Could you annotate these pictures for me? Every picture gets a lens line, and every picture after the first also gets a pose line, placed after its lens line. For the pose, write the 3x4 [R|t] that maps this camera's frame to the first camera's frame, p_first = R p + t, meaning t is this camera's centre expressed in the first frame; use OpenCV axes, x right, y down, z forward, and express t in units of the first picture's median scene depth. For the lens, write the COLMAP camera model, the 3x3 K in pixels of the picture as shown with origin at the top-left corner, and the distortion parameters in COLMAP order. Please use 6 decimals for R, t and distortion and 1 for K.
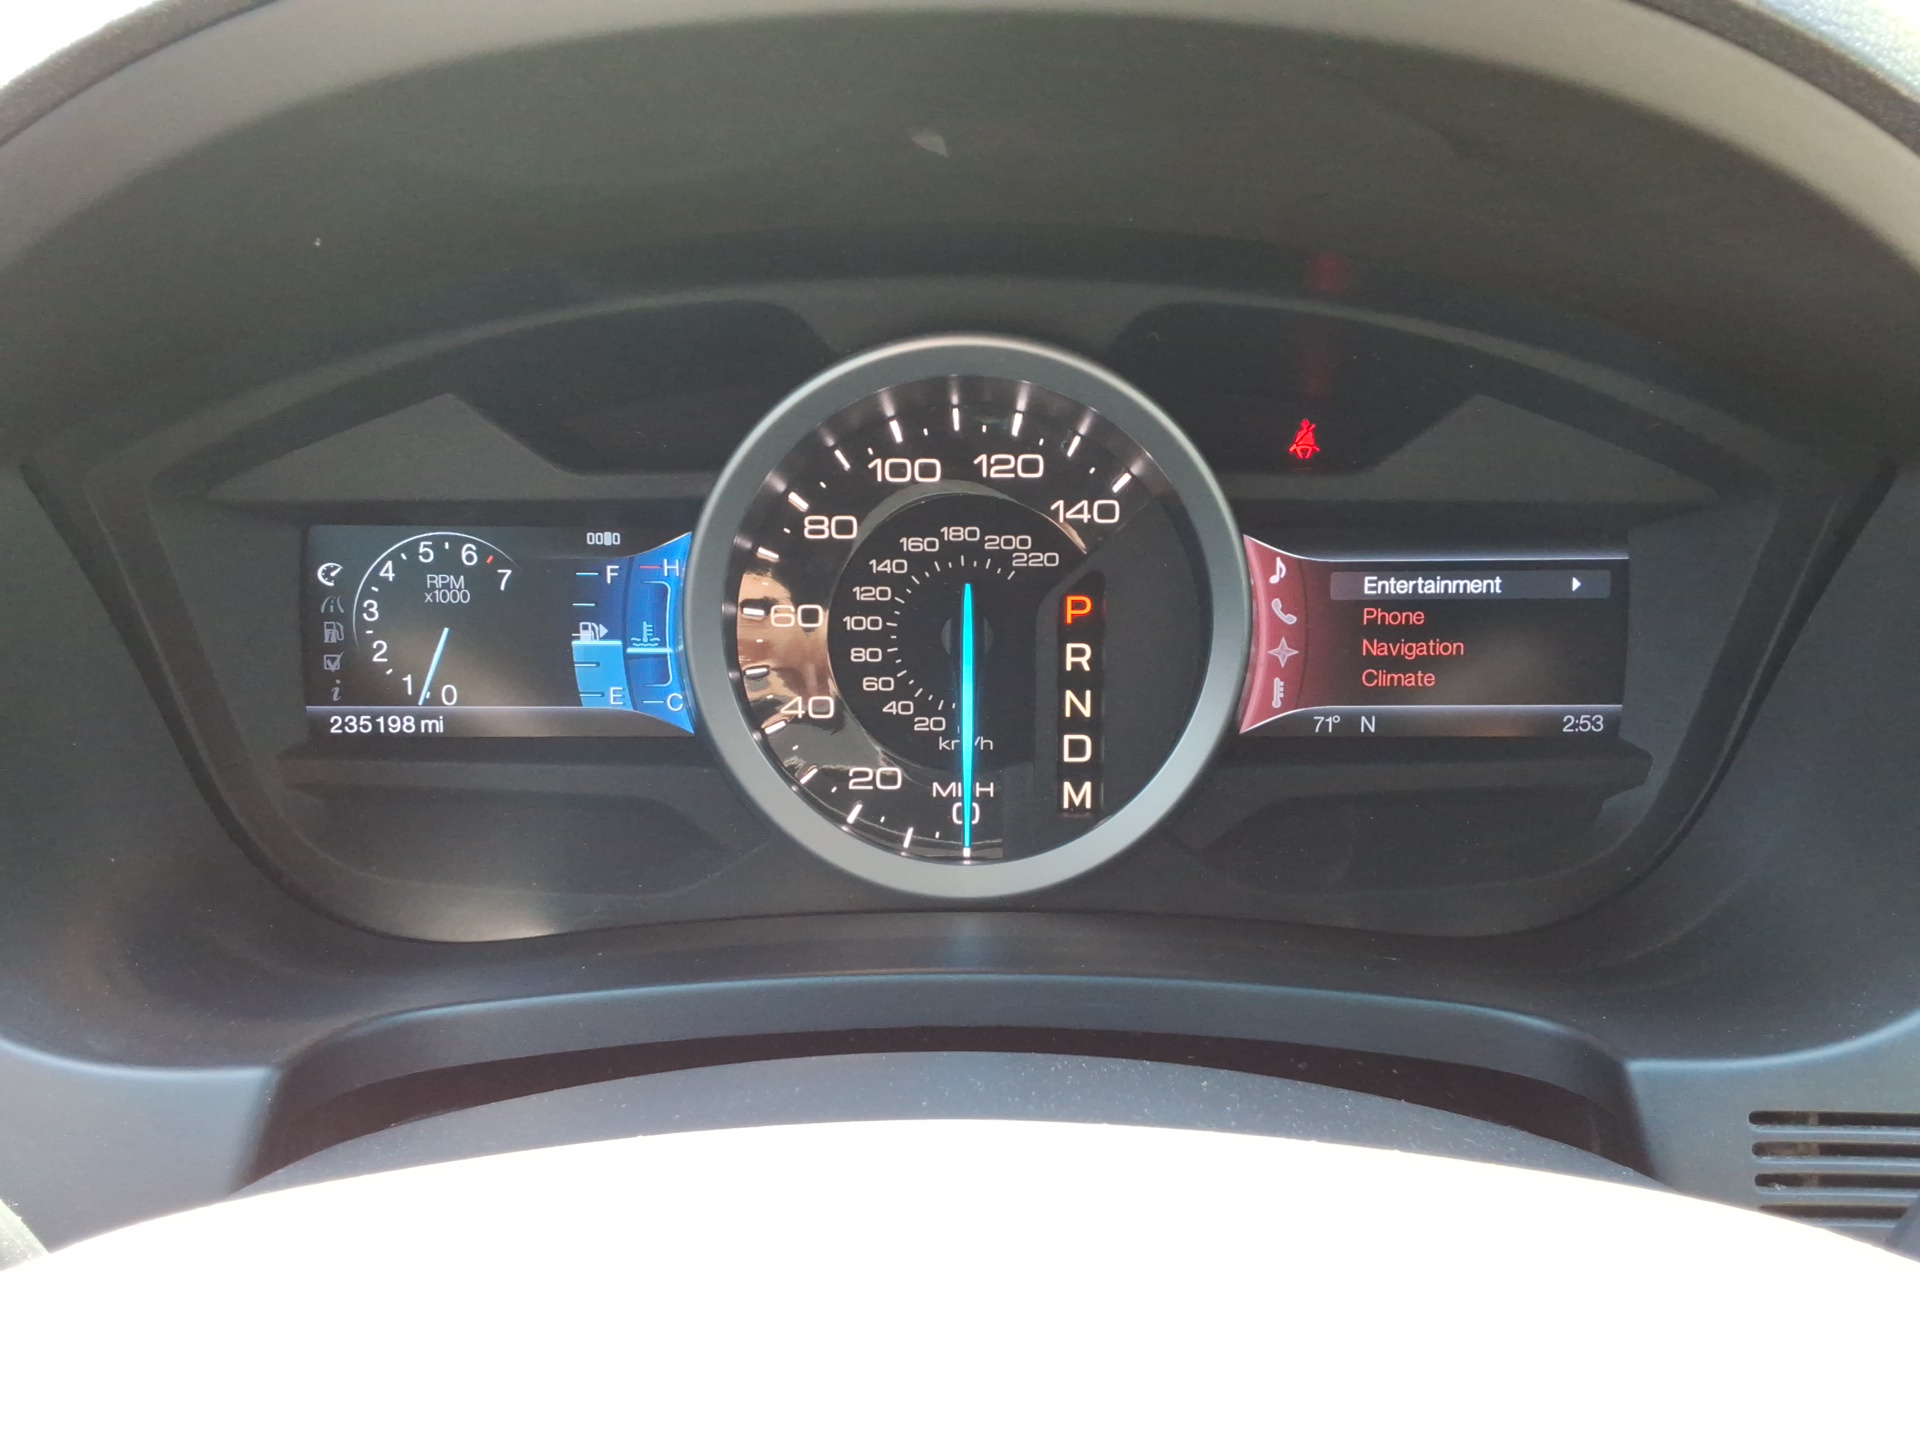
lens RADIAL K [[1549.0, 0, 965.3], [0, 1549.0, 720.3], [0, 0, 1]] dist [0.107765, -0.175655]
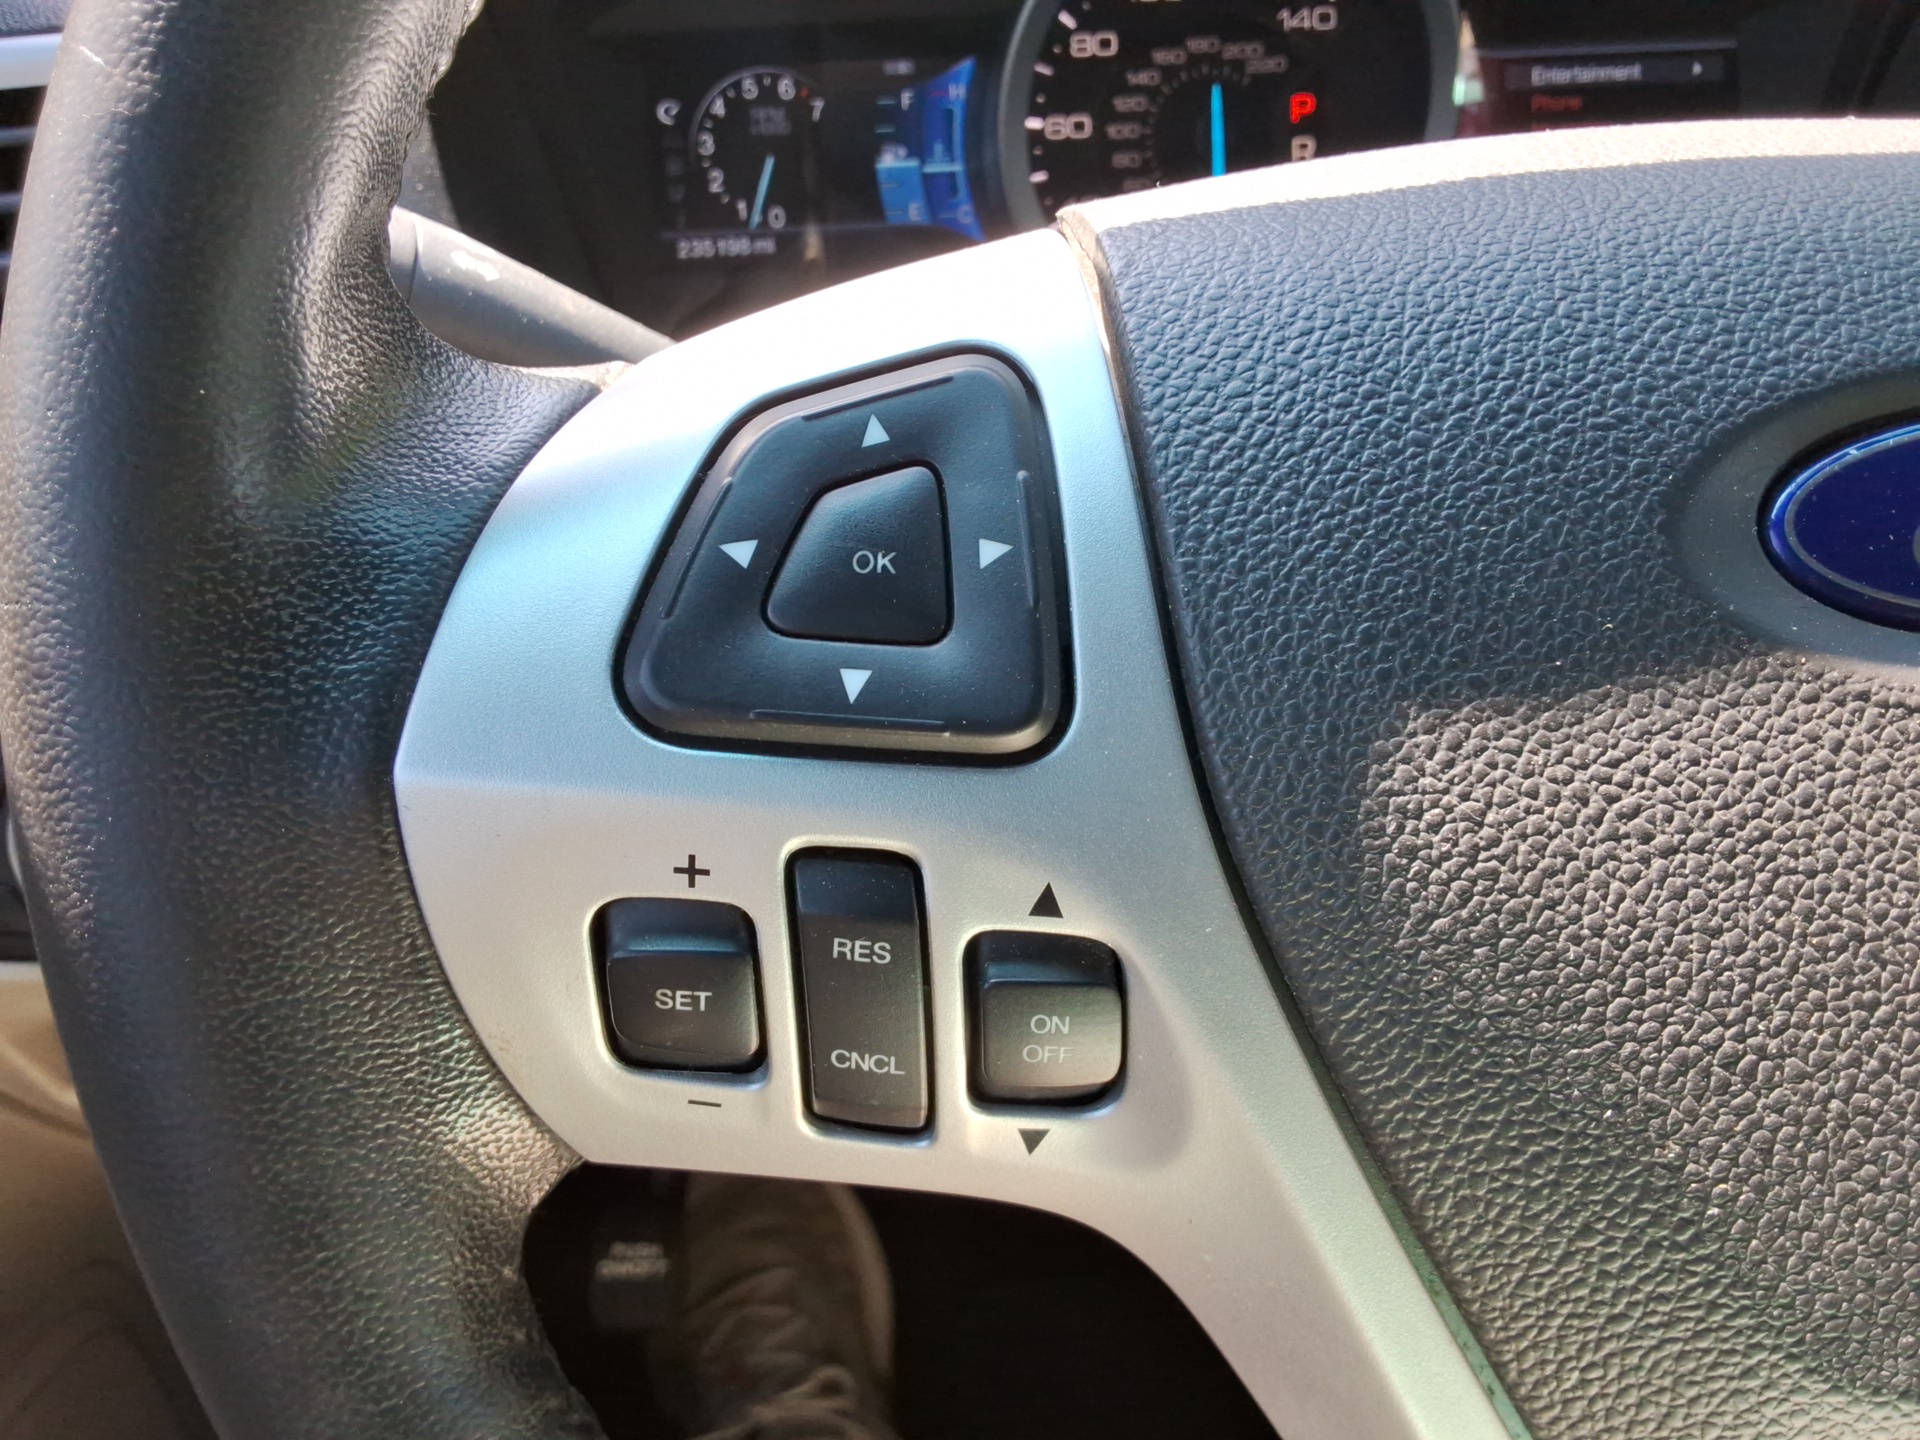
lens RADIAL K [[1549.0, 0, 953.6], [0, 1549.0, 728.3], [0, 0, 1]] dist [0.107765, -0.175655]
pose [[0.994224, -0.080997, 0.070409, -0.313100], [0.071811, 0.989627, 0.124428, 0.227555], [-0.079757, -0.118653, 0.989727, -0.220238]]
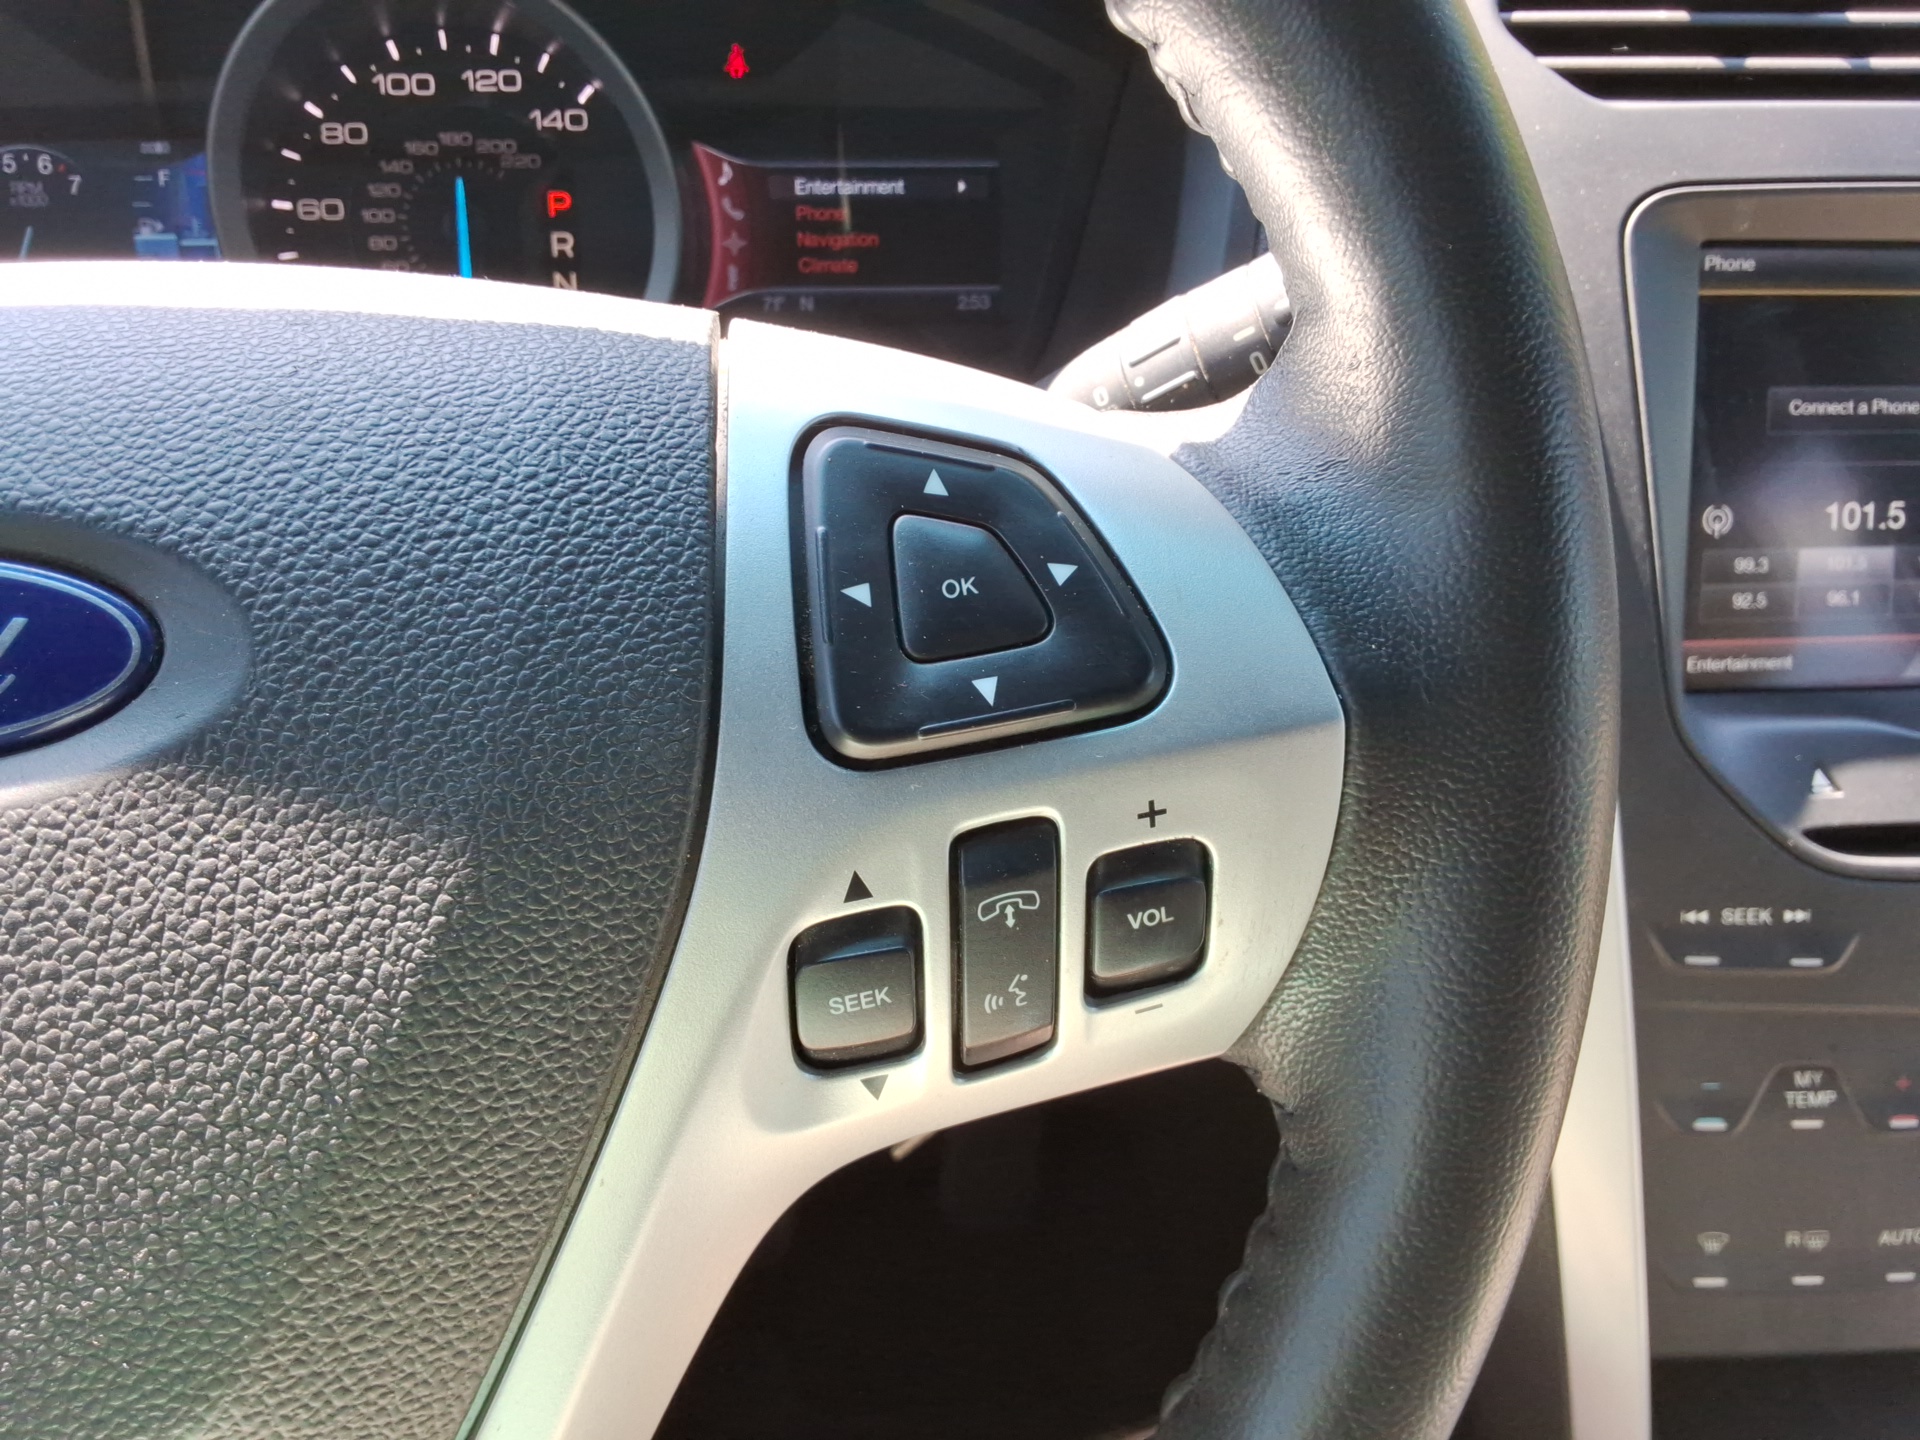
lens RADIAL K [[1549.0, 0, 976.8], [0, 1549.0, 719.6], [0, 0, 1]] dist [0.107765, -0.175655]
pose [[0.995802, -0.033958, 0.085005, 0.280631], [0.026267, 0.995594, 0.090011, 0.230042], [-0.087687, -0.087400, 0.992307, -0.294732]]
